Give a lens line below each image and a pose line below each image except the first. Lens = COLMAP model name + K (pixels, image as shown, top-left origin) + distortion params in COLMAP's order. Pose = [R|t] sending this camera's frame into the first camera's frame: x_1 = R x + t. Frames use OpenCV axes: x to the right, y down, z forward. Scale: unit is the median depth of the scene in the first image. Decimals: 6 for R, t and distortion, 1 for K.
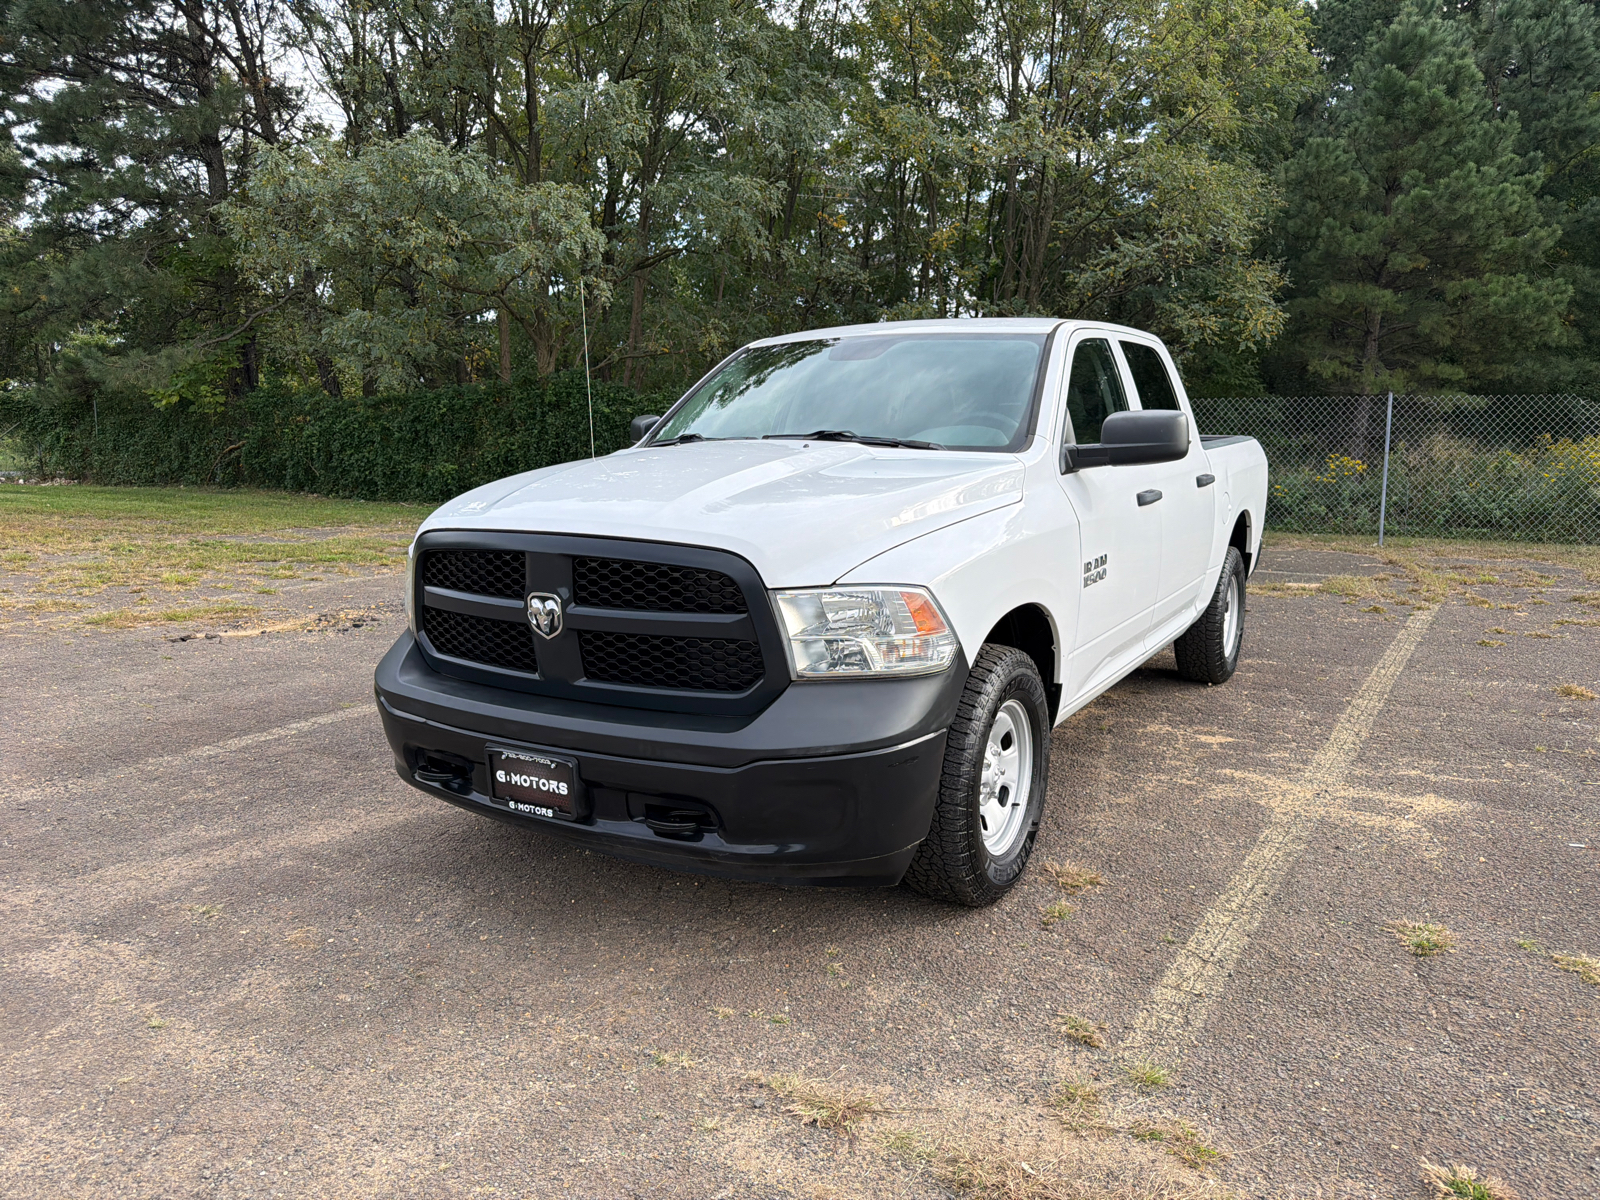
lens RADIAL K [[1144.3, 0, 798.8], [0, 1144.3, 604.7], [0, 0, 1]] dist [0.024456, -0.029239]
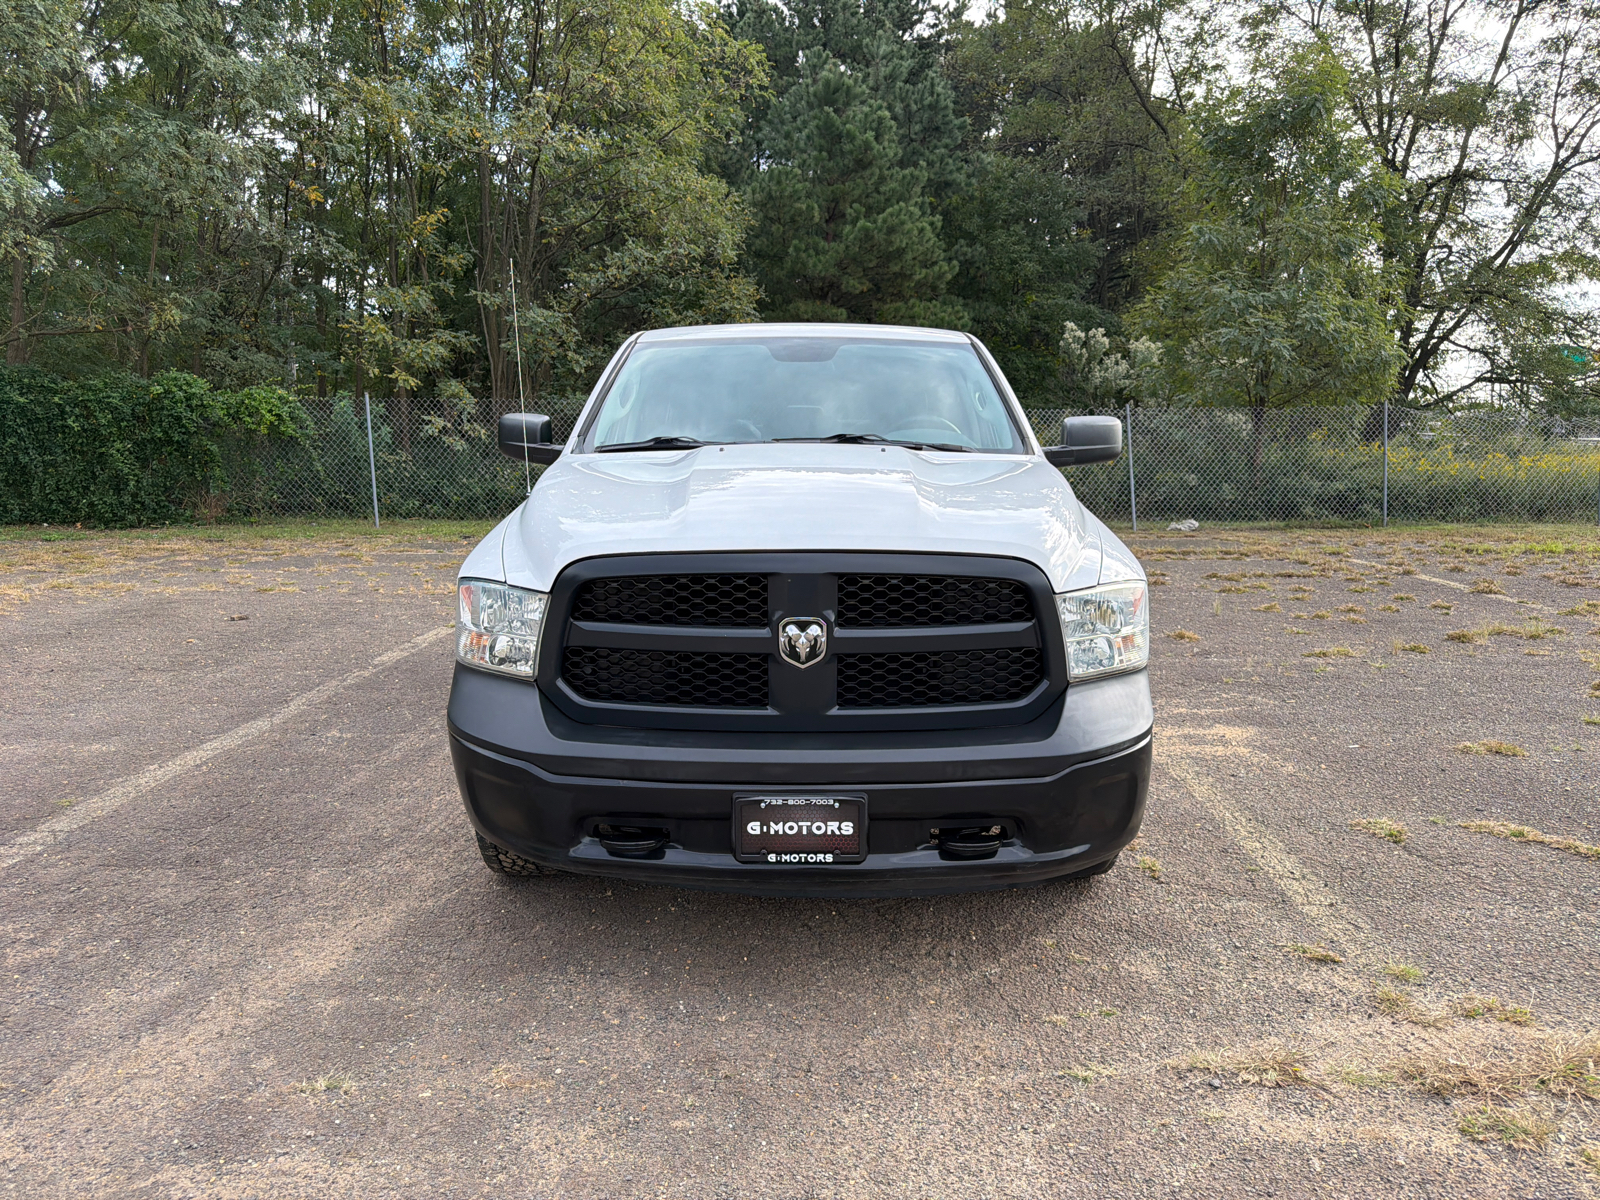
lens RADIAL K [[1129.7, 0, 808.5], [0, 1129.7, 622.8], [0, 0, 1]] dist [0.052822, -0.075441]
pose [[0.860191, -0.081928, 0.503348, -0.319300], [0.071771, 0.996636, 0.039566, -0.019588], [-0.504897, 0.002092, 0.863177, 0.110465]]
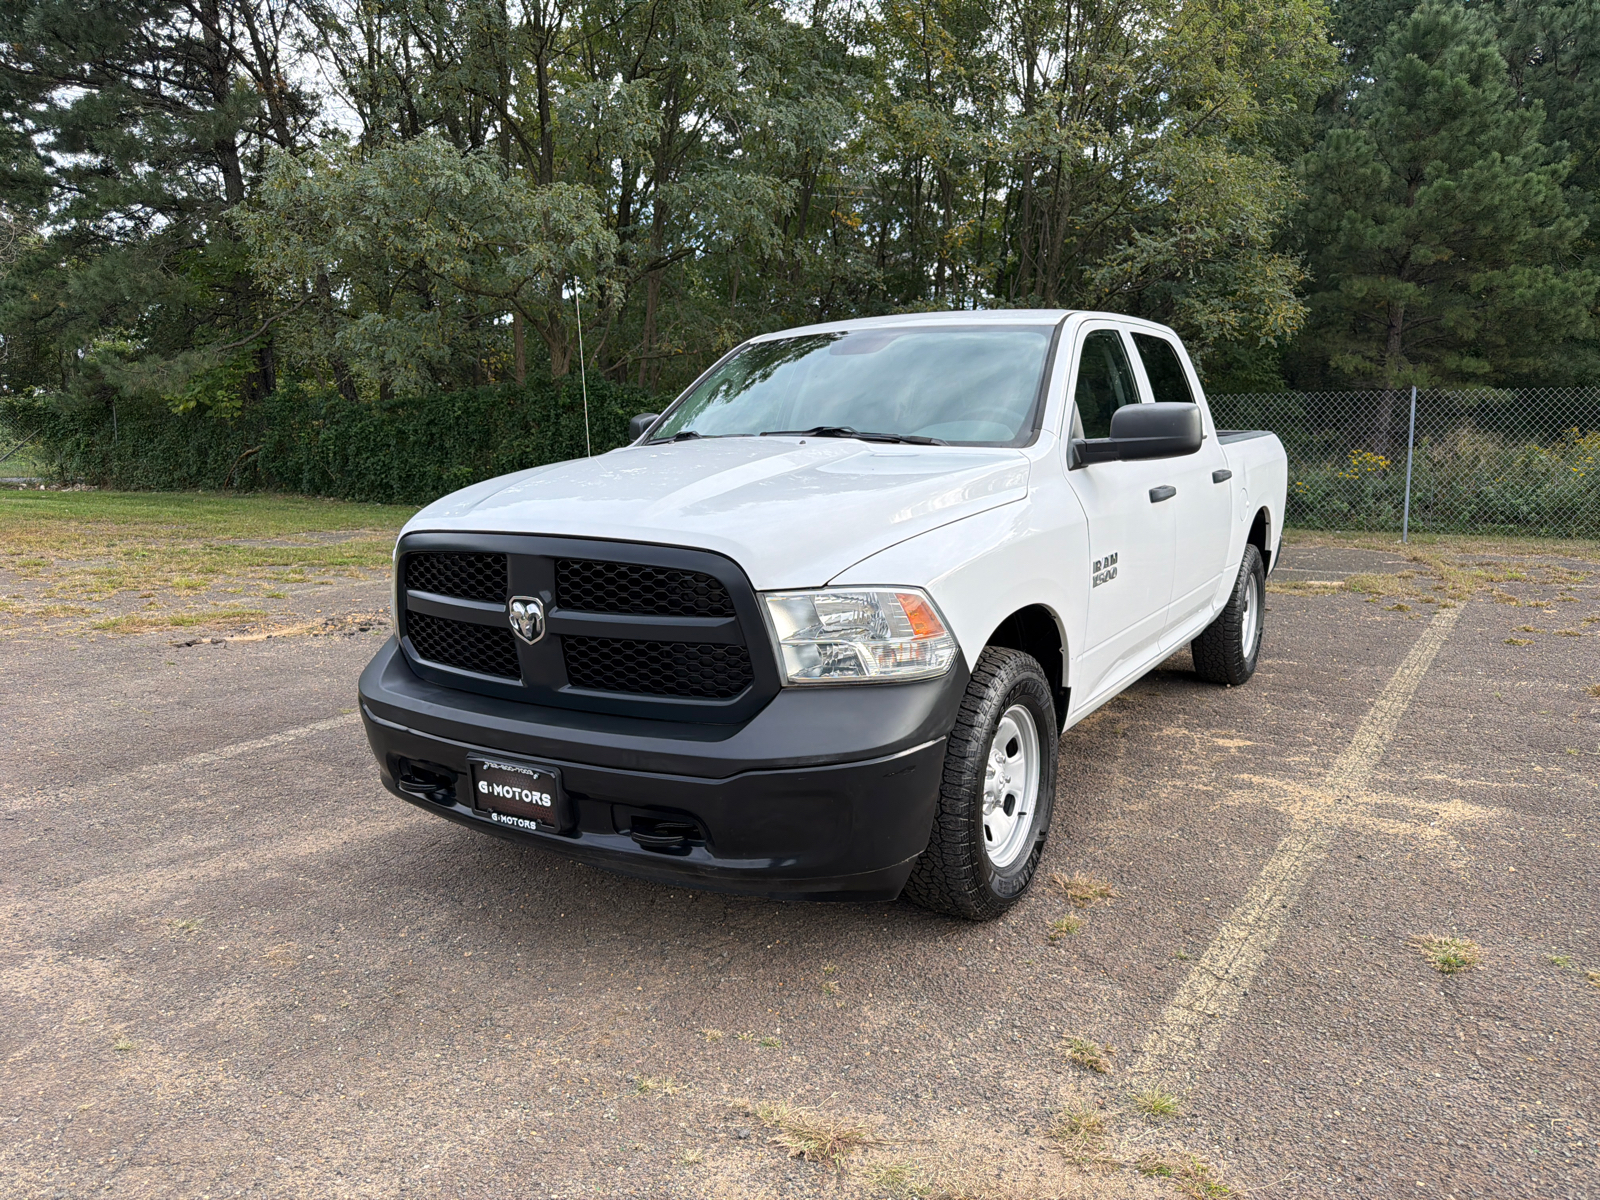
lens RADIAL K [[1144.3, 0, 798.8], [0, 1144.3, 604.7], [0, 0, 1]] dist [0.024456, -0.029239]
pose [[0.999838, -0.005382, -0.017171, 0.011203], [0.005372, 0.999985, -0.000629, -0.000774], [0.017174, 0.000537, 0.999852, 0.019921]]
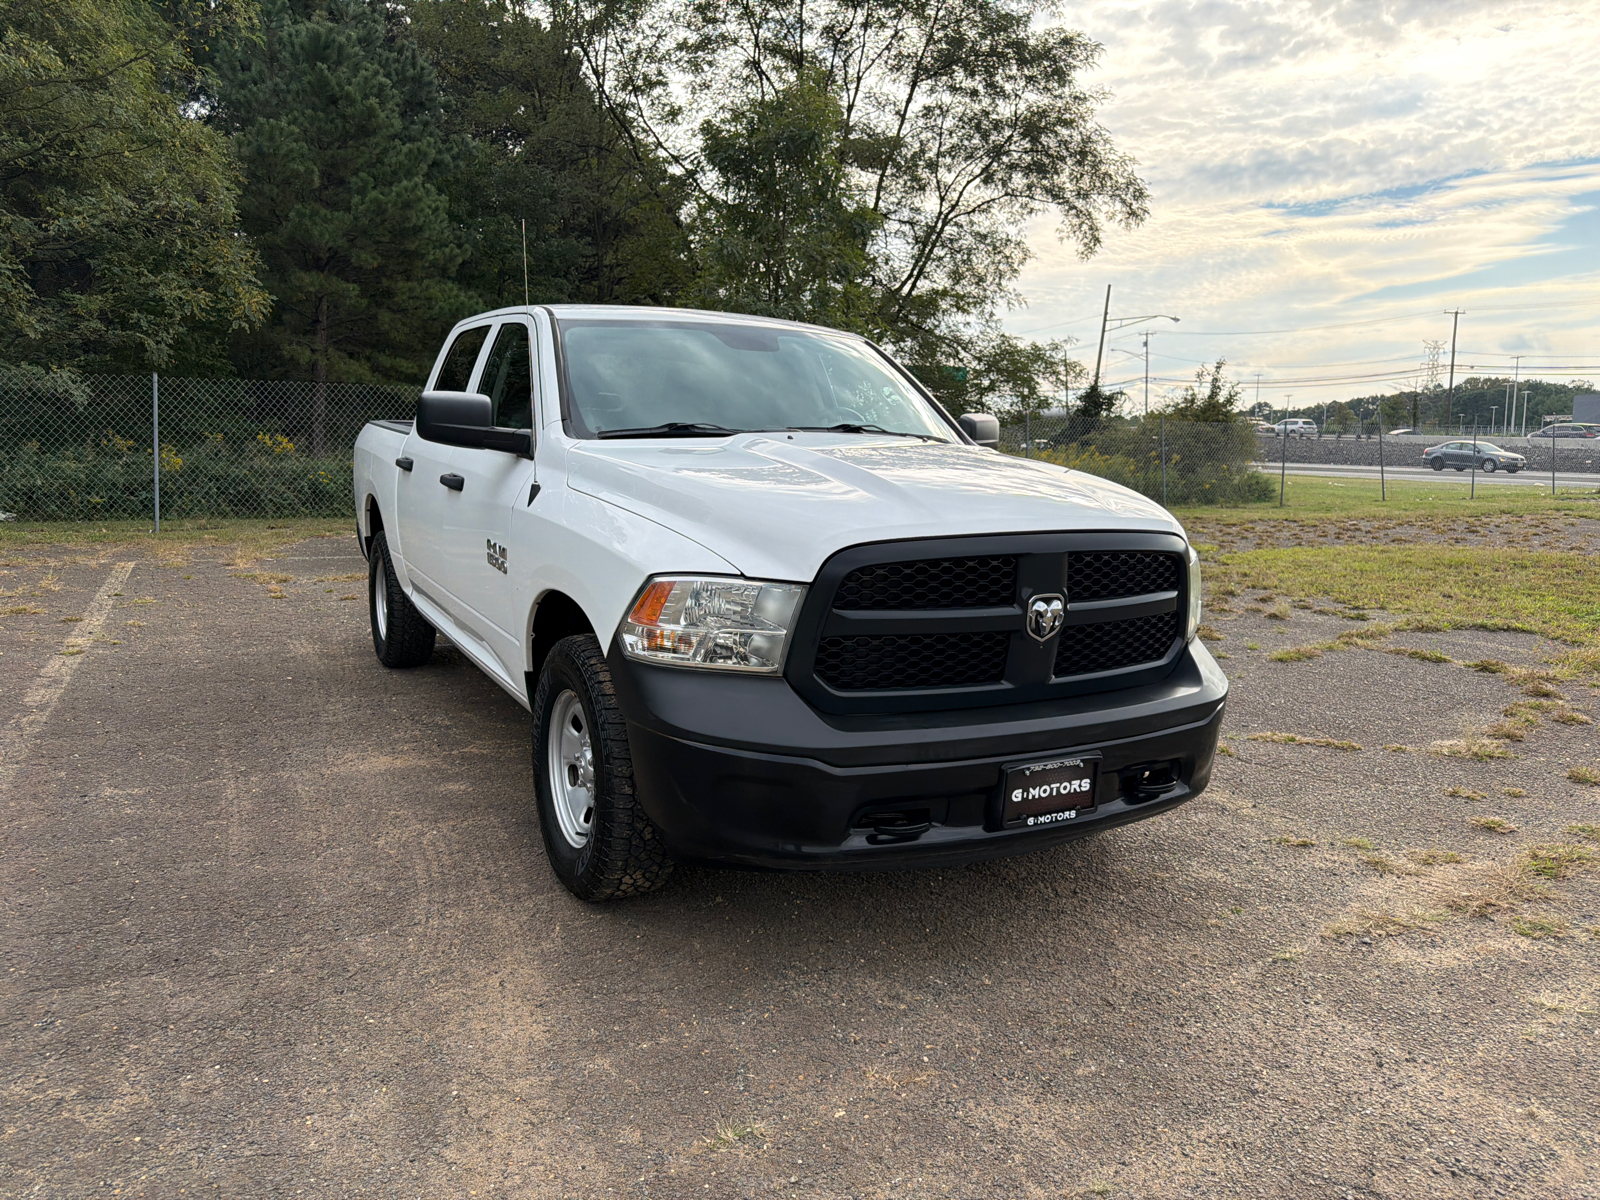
lens RADIAL K [[1138.4, 0, 805.0], [0, 1138.4, 606.5], [0, 0, 1]] dist [-0.000671, 0.006633]
pose [[0.510422, -0.117960, 0.851795, -0.550056], [0.102743, 0.991817, 0.075784, -0.044907], [-0.853764, 0.048835, 0.518365, 0.324086]]
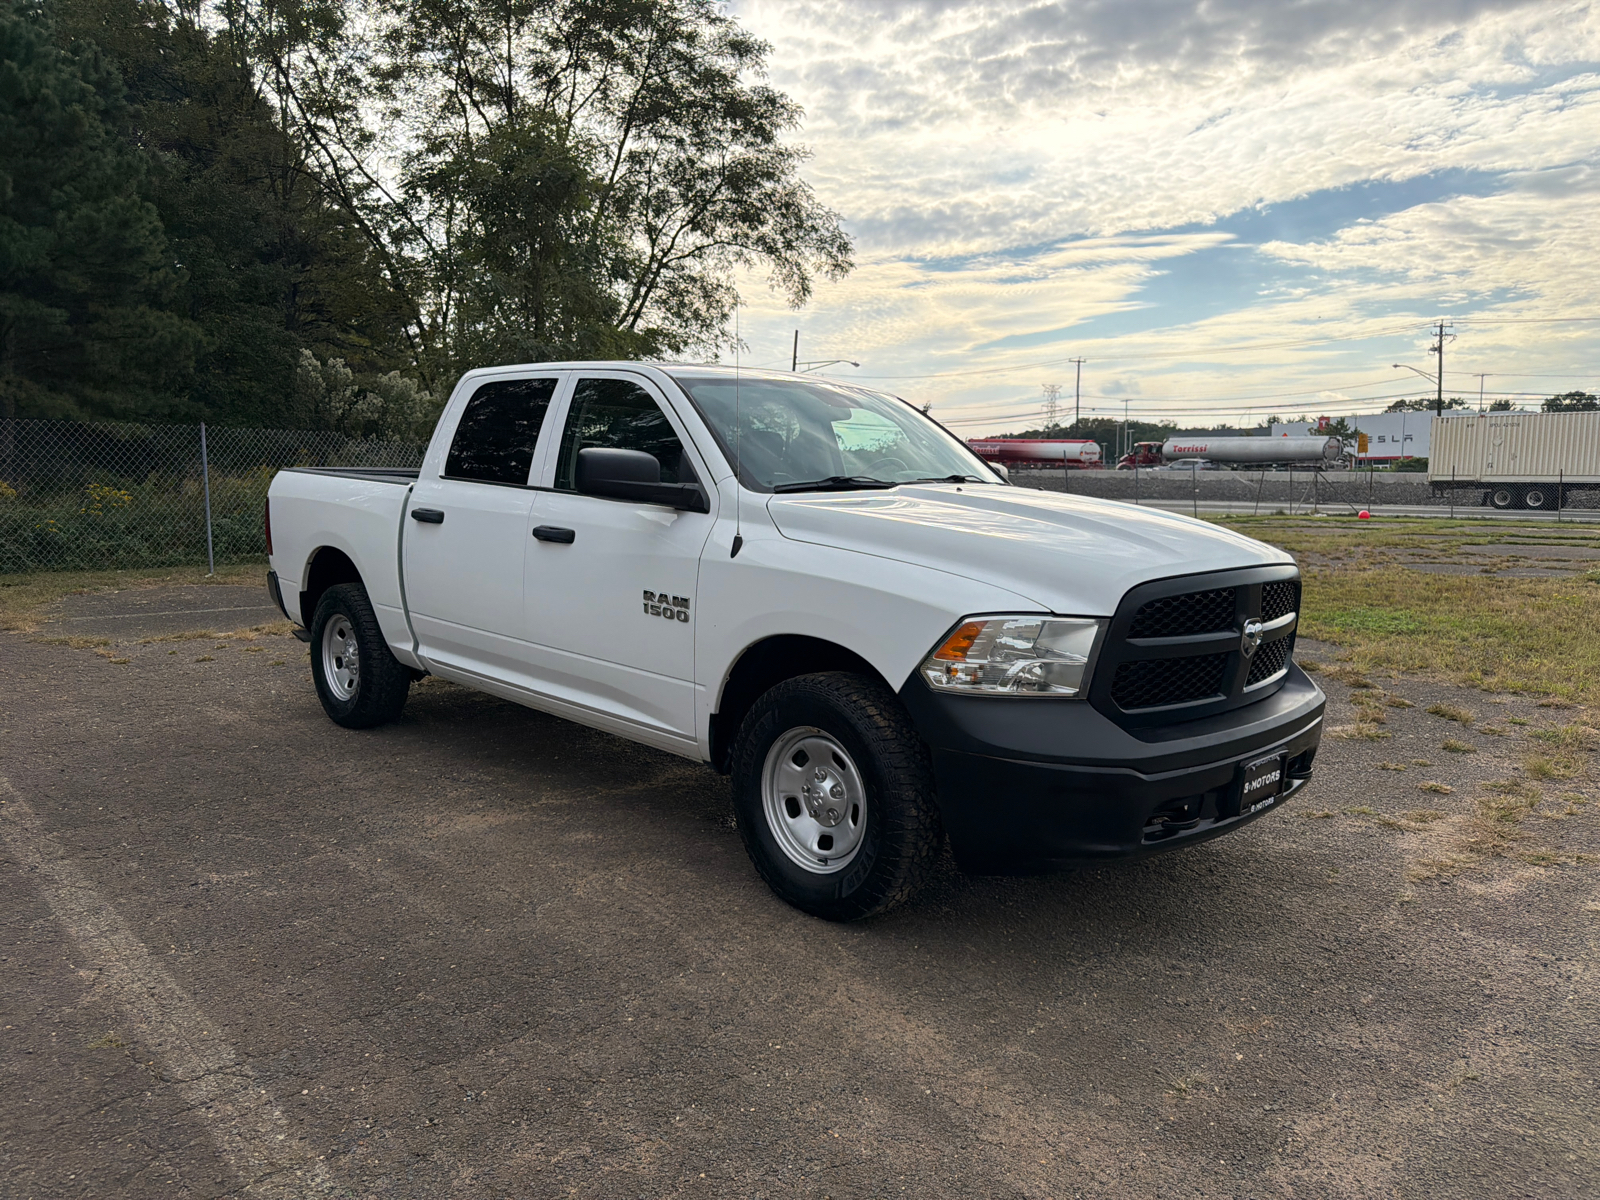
lens RADIAL K [[1105.7, 0, 789.1], [0, 1105.7, 638.1], [0, 0, 1]] dist [0.022290, -0.012425]
pose [[0.265221, -0.137344, 0.954356, -0.686295], [0.124900, 0.986357, 0.107239, -0.082677], [-0.956064, 0.090757, 0.278757, 0.546319]]
